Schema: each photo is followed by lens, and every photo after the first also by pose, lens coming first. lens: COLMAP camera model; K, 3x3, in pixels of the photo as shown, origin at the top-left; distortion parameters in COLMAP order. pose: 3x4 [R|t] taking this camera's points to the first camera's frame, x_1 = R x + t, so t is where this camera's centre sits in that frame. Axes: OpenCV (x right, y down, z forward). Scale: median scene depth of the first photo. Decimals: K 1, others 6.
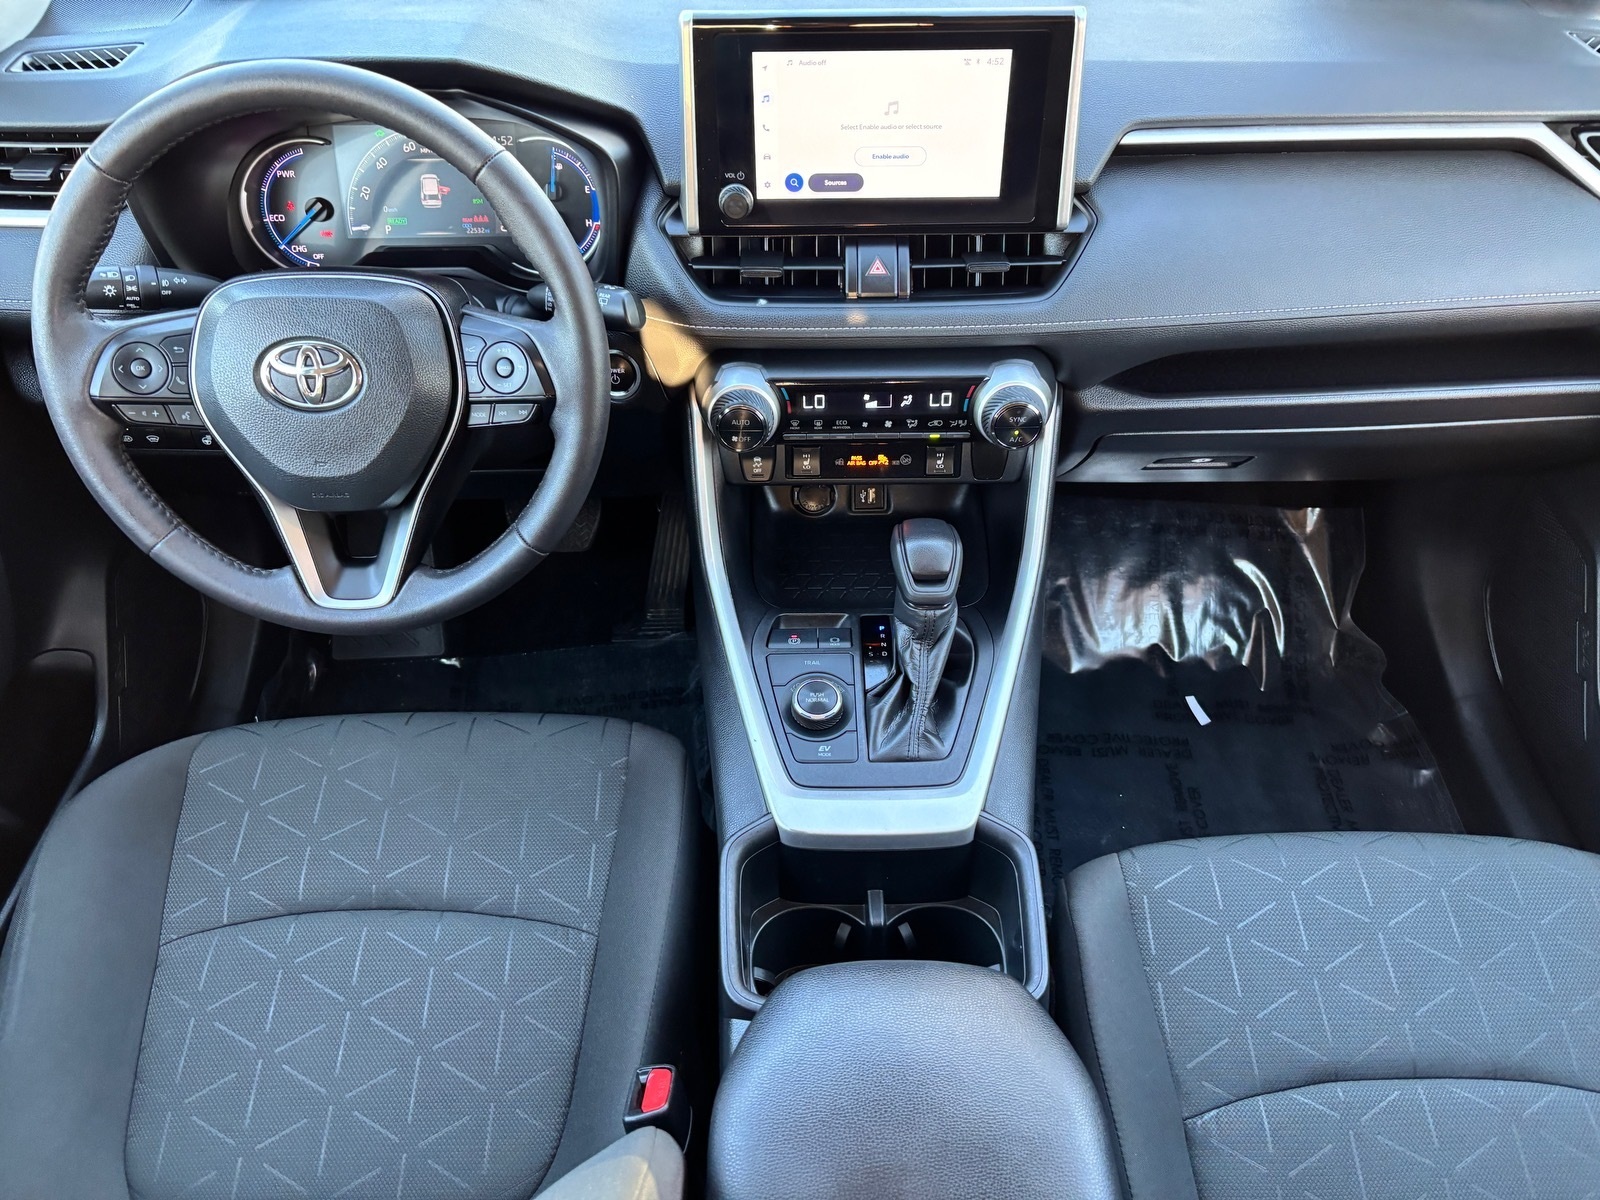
lens RADIAL K [[1211.8, 0, 807.6], [0, 1211.8, 610.0], [0, 0, 1]] dist [0.070995, -0.094160]
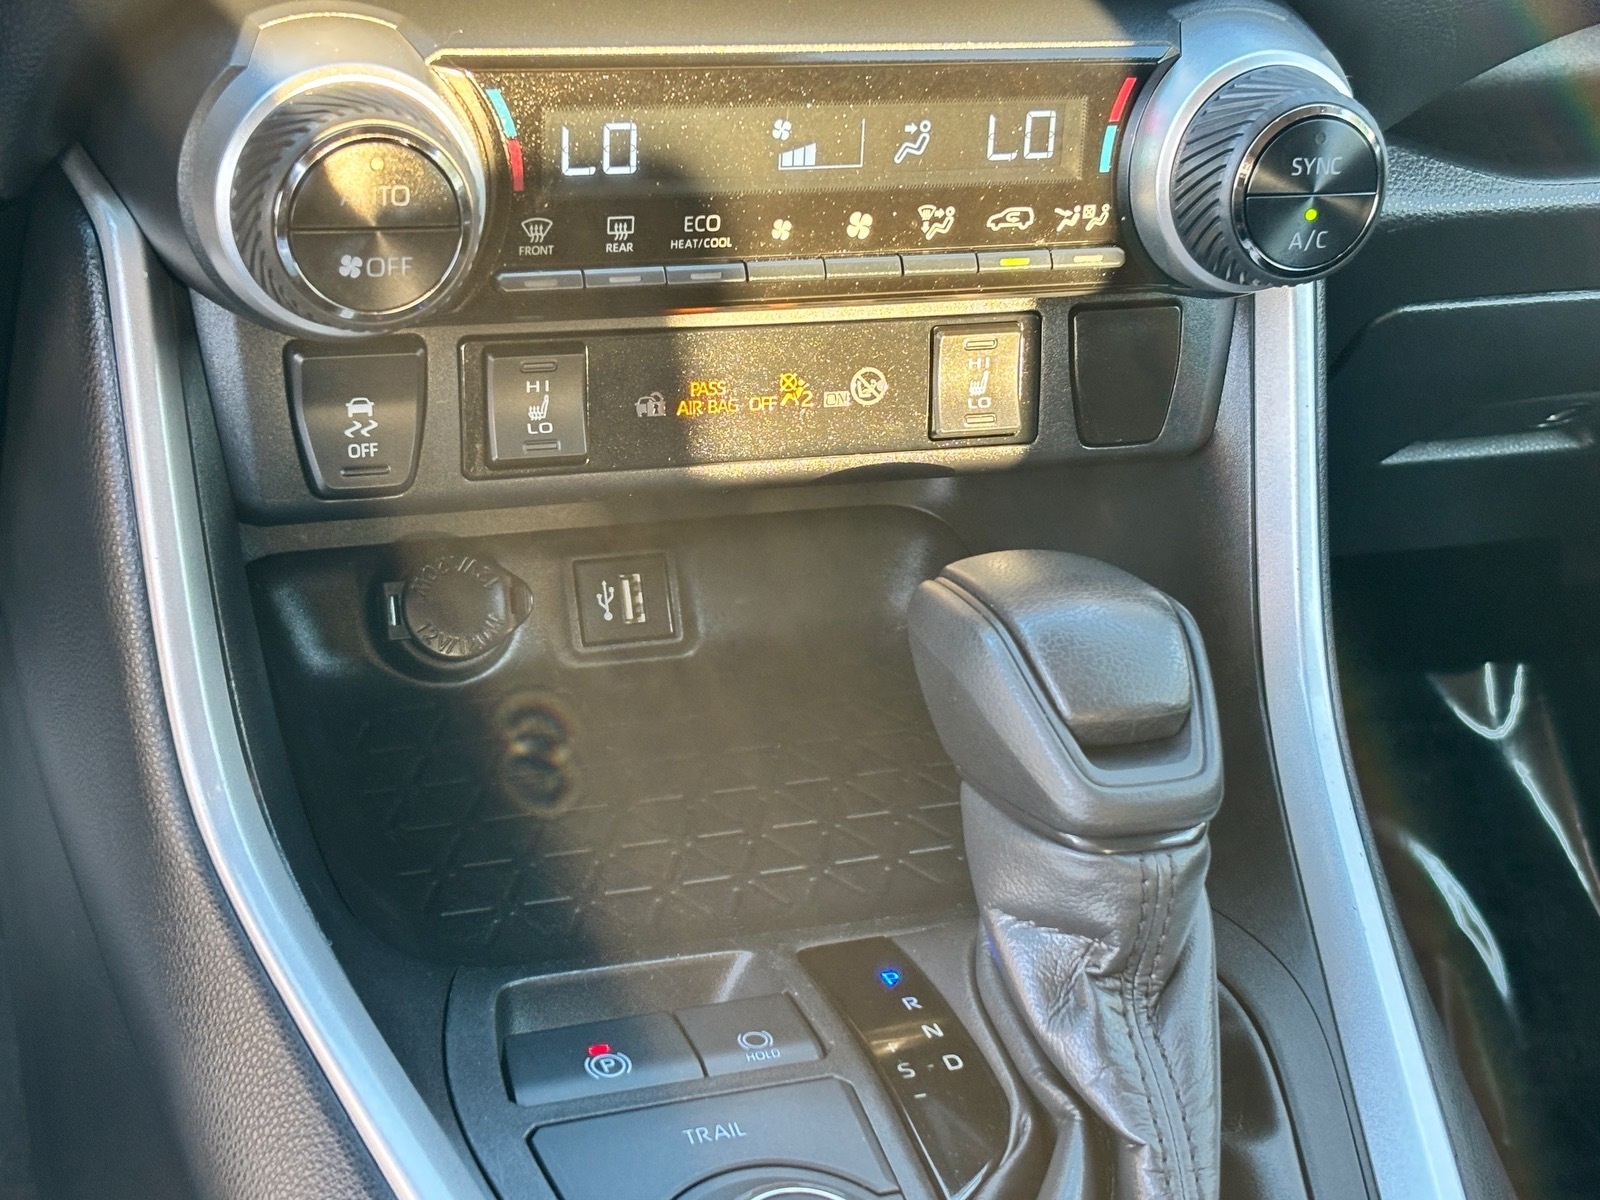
lens RADIAL K [[2606.1, 0, 751.2], [0, 2606.1, 602.4], [0, 0, 1]] dist [0.147479, -0.120672]
pose [[0.937227, -0.075505, 0.340448, -0.170492], [0.149403, 0.969081, -0.196370, 0.045877], [-0.315095, 0.234907, 0.919529, 0.479734]]
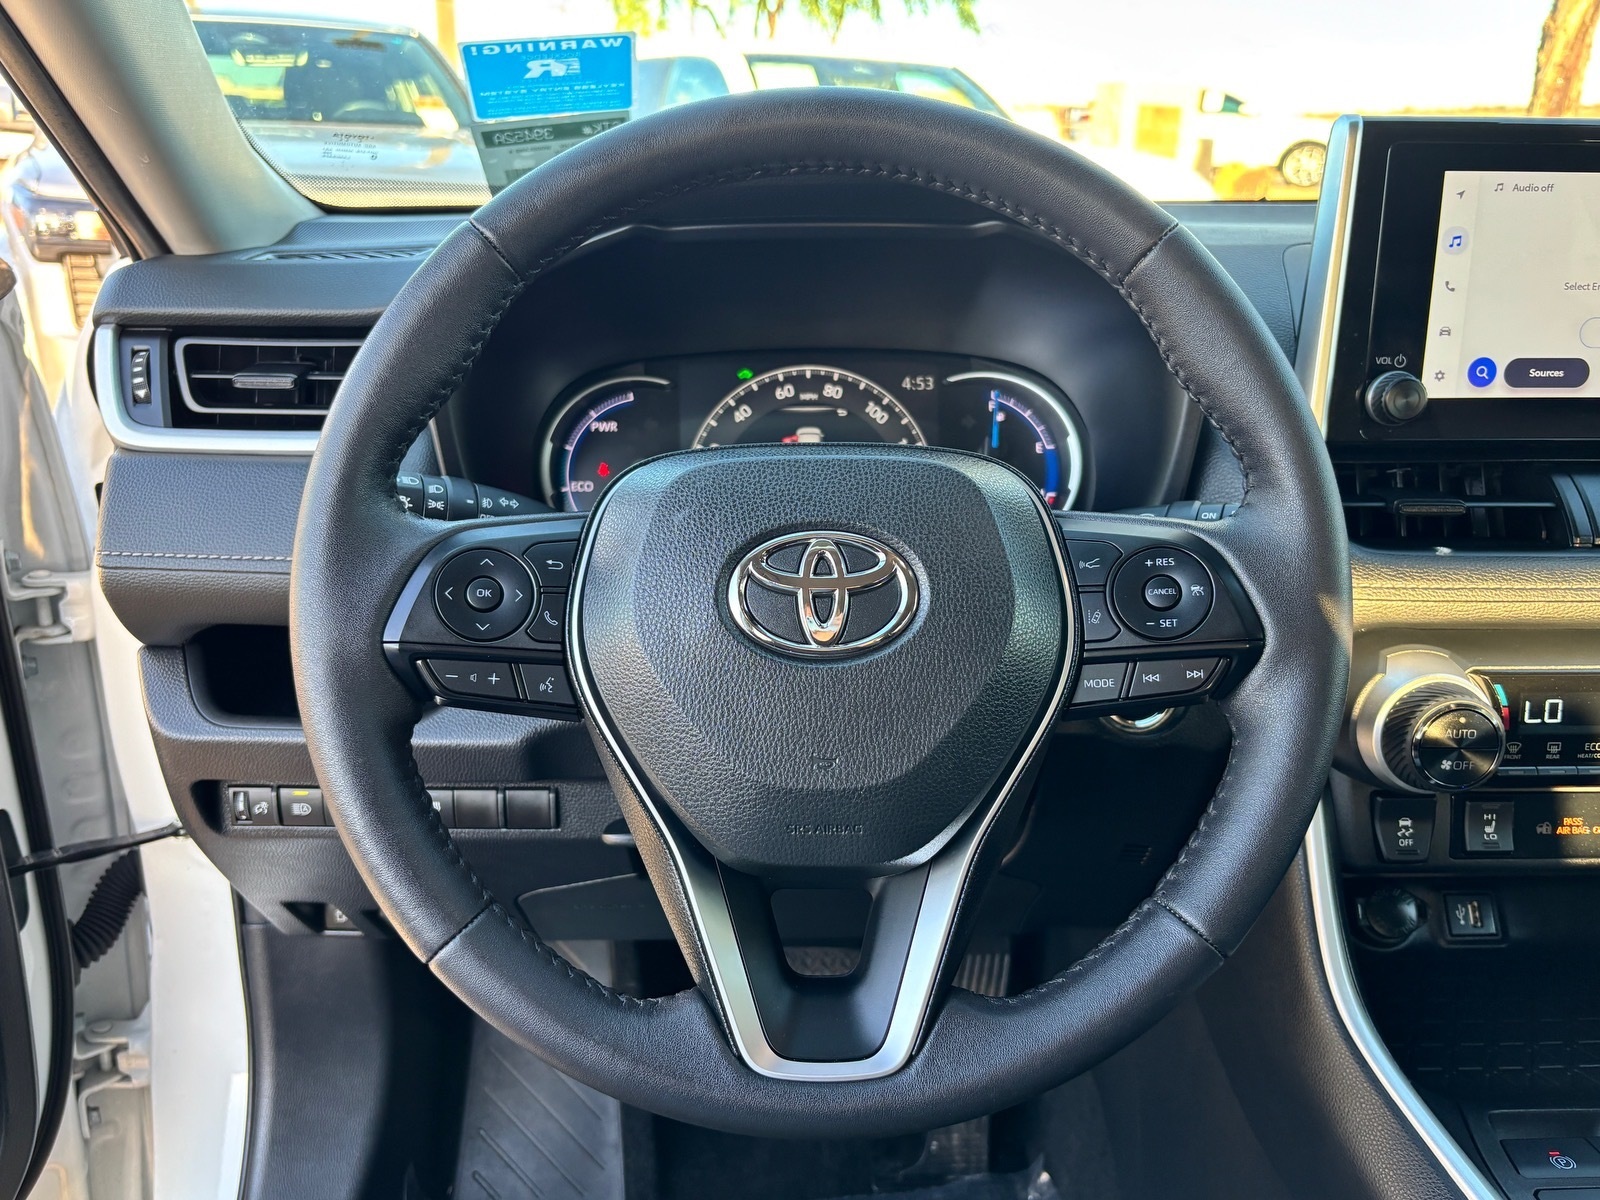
lens RADIAL K [[1251.6, 0, 788.6], [0, 1251.6, 612.2], [0, 0, 1]] dist [0.044777, -0.071683]
pose [[0.999910, 0.004296, 0.012714, -0.365289], [0.001208, 0.914735, -0.404051, 0.027872], [-0.013366, 0.404030, 0.914648, 0.438256]]
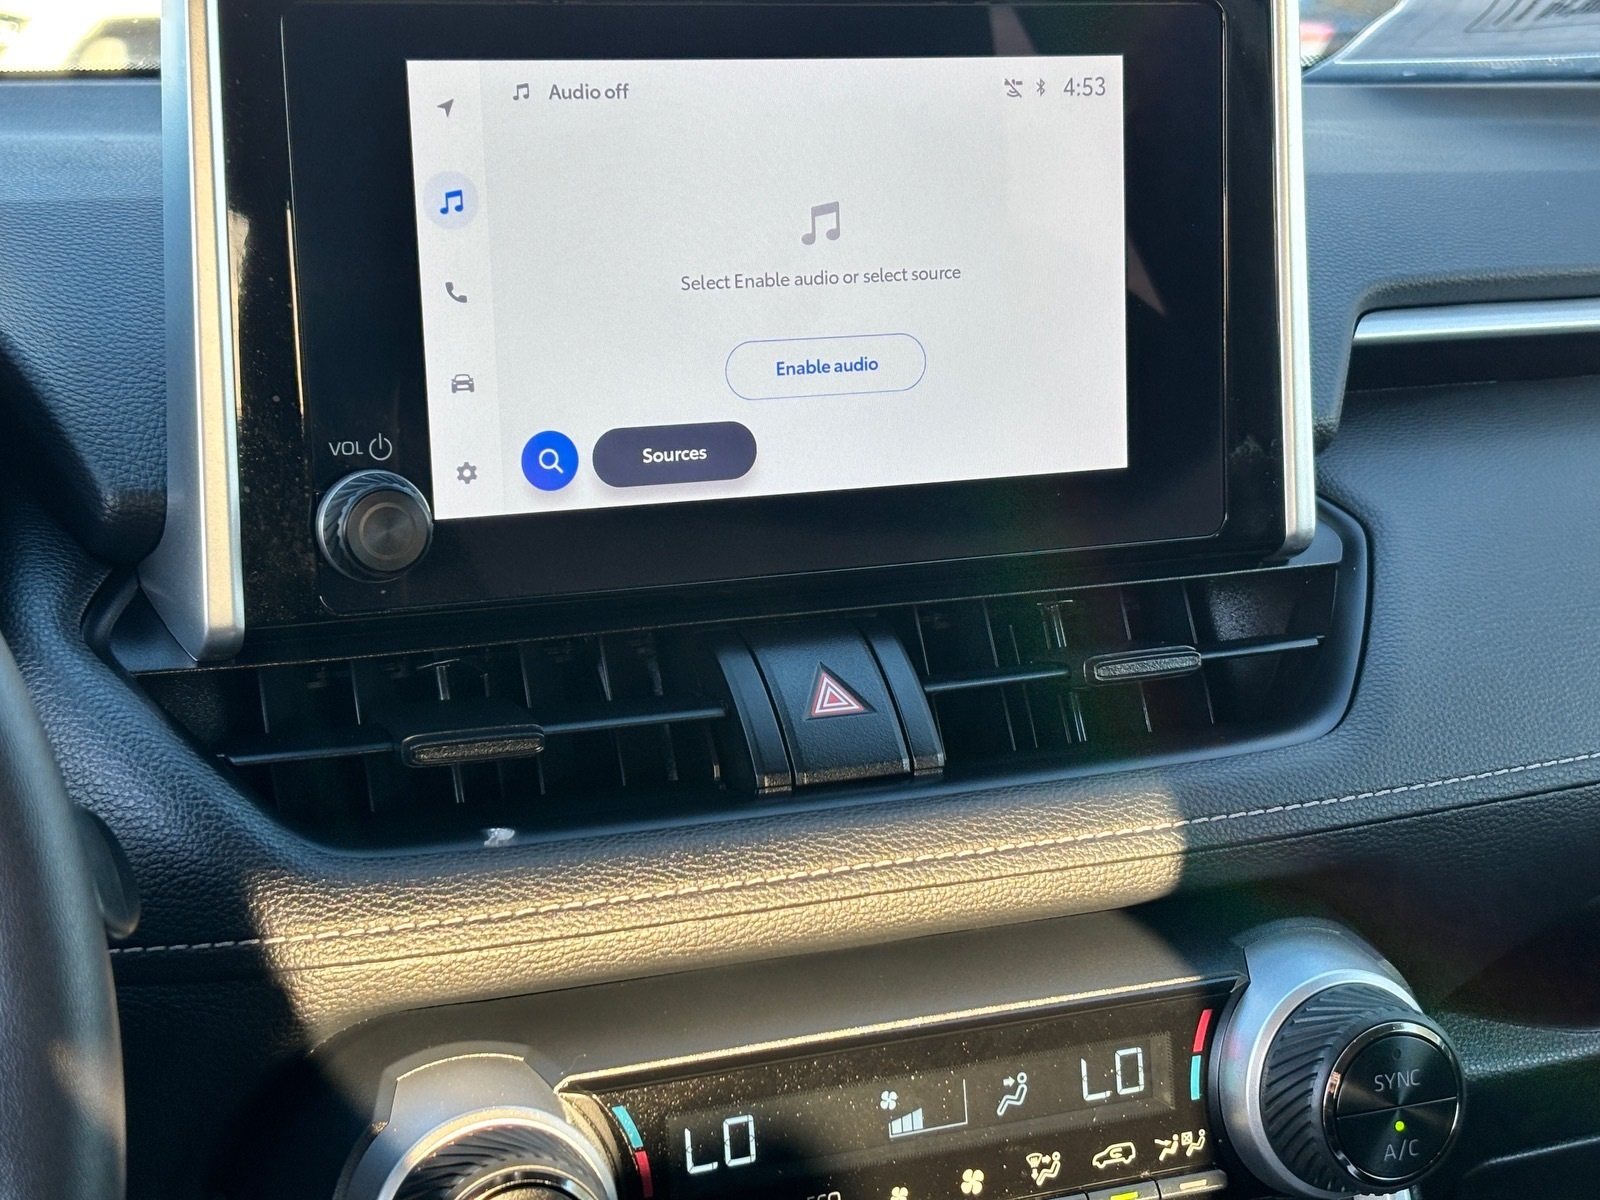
lens RADIAL K [[2616.6, 0, 798.0], [0, 2616.6, 643.0], [0, 0, 1]] dist [0.161344, -0.126639]
pose [[0.924575, -0.083604, 0.371715, -0.197825], [0.250629, 0.868281, -0.428104, -0.005955], [-0.286962, 0.488977, 0.823744, 0.434686]]
